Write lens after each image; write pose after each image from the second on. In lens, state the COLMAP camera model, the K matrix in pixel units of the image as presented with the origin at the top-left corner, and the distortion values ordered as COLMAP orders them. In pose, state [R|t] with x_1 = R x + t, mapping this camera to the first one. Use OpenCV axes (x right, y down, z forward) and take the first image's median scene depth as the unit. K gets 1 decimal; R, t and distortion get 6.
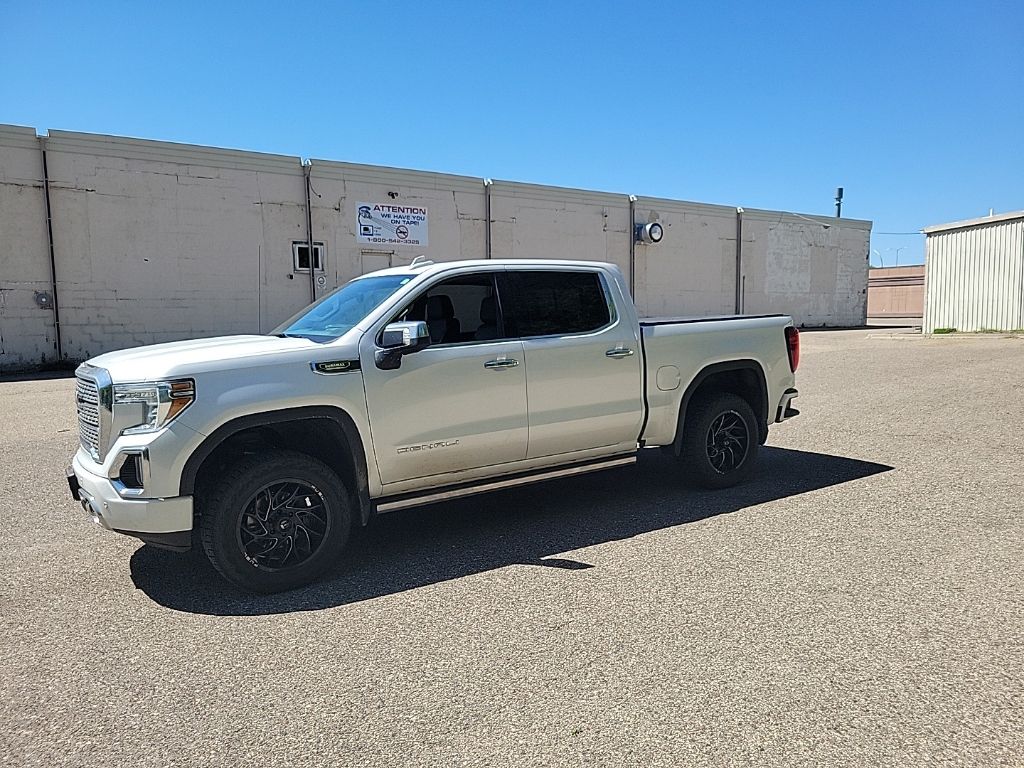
lens RADIAL K [[769.2, 0, 509.8], [0, 769.2, 377.8], [0, 0, 1]] dist [0.049106, -0.028702]
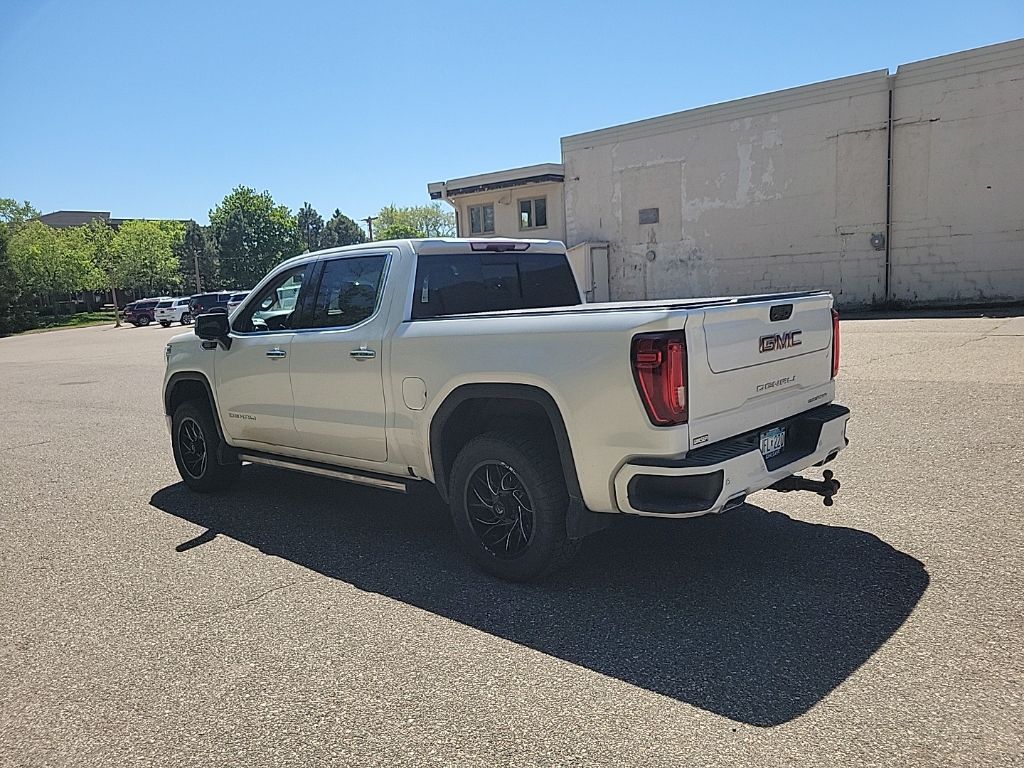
lens RADIAL K [[769.2, 0, 519.6], [0, 769.2, 378.8], [0, 0, 1]] dist [0.049106, -0.028702]
pose [[0.230083, 0.130502, -0.964381, 0.285482], [-0.029819, 0.991448, 0.127050, -0.033766], [0.972714, -0.000475, 0.232006, 0.281013]]
